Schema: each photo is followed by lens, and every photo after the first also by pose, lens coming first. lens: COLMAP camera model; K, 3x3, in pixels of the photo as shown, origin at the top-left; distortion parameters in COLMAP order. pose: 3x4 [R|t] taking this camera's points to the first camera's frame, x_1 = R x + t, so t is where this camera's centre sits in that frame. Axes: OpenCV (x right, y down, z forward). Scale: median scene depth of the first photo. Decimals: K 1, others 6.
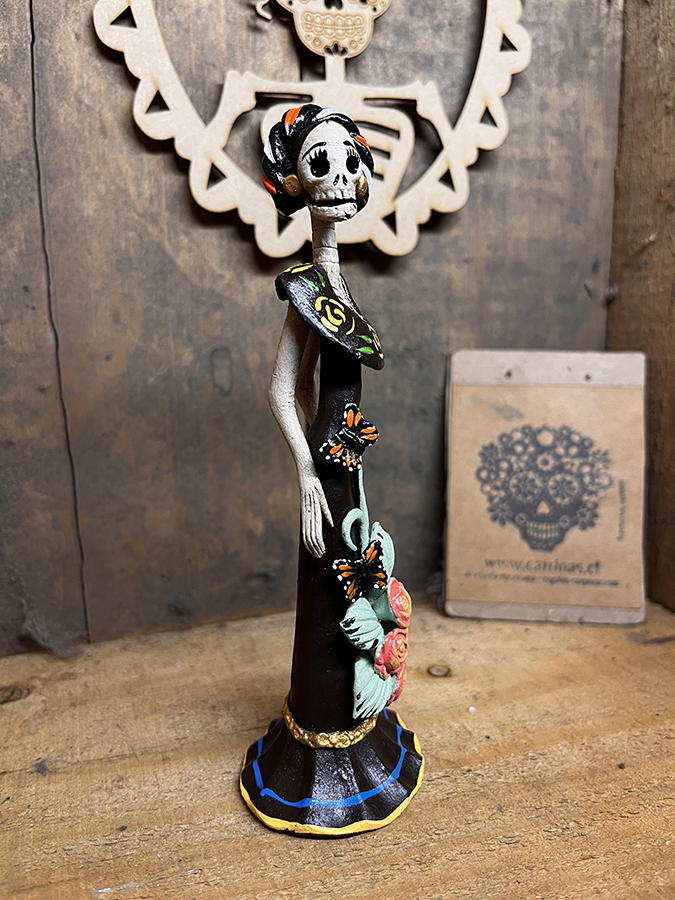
lens RADIAL K [[728.8, 0, 349.7], [0, 728.8, 460.0], [0, 0, 1]] dist [0.031585, -0.096744]
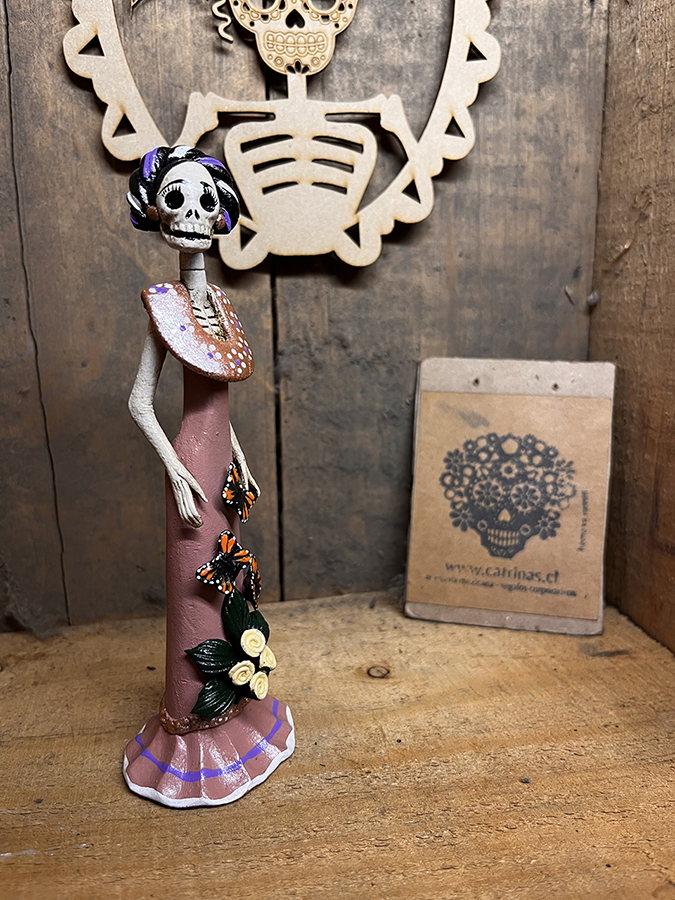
lens RADIAL K [[728.8, 0, 351.3], [0, 728.8, 454.2], [0, 0, 1]] dist [0.031585, -0.096744]
pose [[0.993654, 0.027648, -0.109031, 0.173303], [-0.024924, 0.999344, 0.026272, -0.043166], [0.109686, -0.023388, 0.993691, -0.027423]]
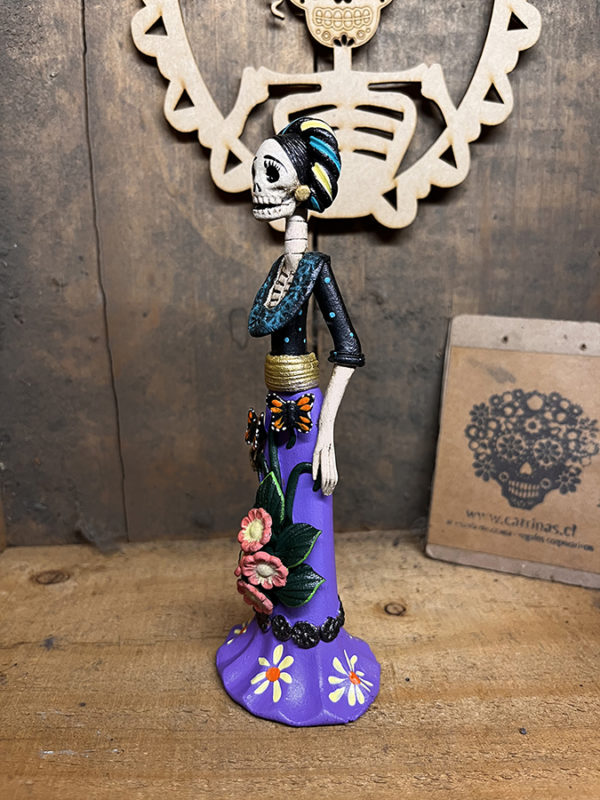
lens RADIAL K [[647.8, 0, 307.1], [0, 647.8, 406.1], [0, 0, 1]] dist [0.031585, -0.096744]
pose [[0.966036, 0.074563, -0.247418, 0.197596], [-0.059964, 0.996014, 0.066038, -0.072483], [0.251355, -0.048959, 0.966656, 0.017085]]
